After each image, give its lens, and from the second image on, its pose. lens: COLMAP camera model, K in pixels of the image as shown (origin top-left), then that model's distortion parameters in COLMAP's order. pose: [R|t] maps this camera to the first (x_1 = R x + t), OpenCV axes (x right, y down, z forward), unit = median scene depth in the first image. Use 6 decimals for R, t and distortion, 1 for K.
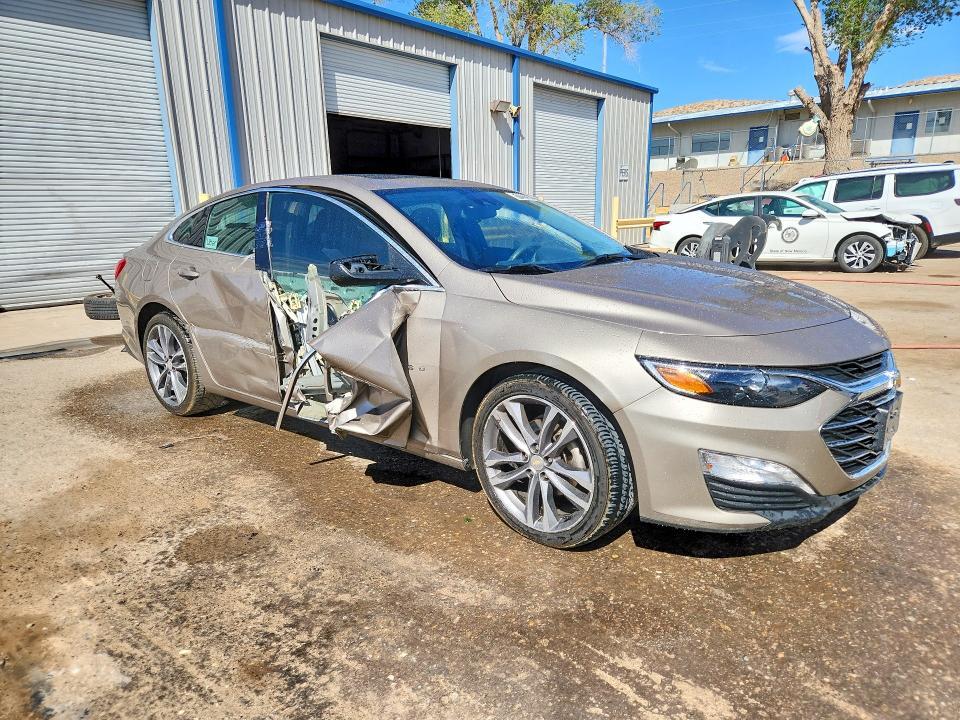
lens RADIAL K [[672.6, 0, 477.3], [0, 672.6, 359.3], [0, 0, 1]] dist [0.025669, -0.011196]
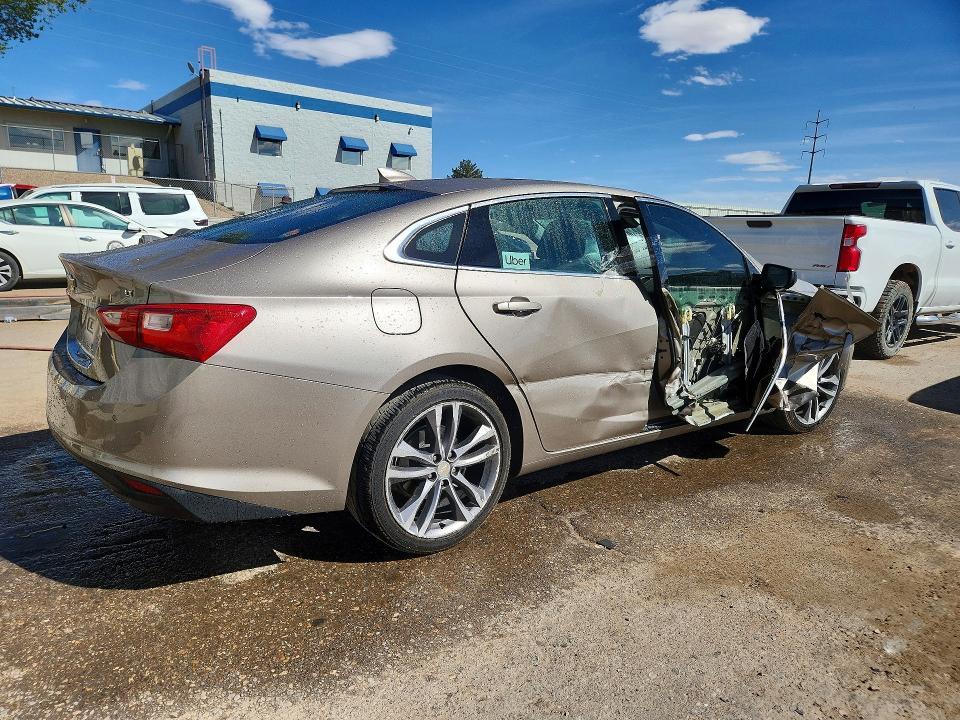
lens RADIAL K [[672.6, 0, 477.5], [0, 672.6, 361.0], [0, 0, 1]] dist [0.025669, -0.011196]
pose [[0.208893, -0.158846, 0.964952, -1.234789], [0.176372, 0.976660, 0.122593, -0.185684], [-0.961903, 0.144581, 0.232033, 1.009978]]
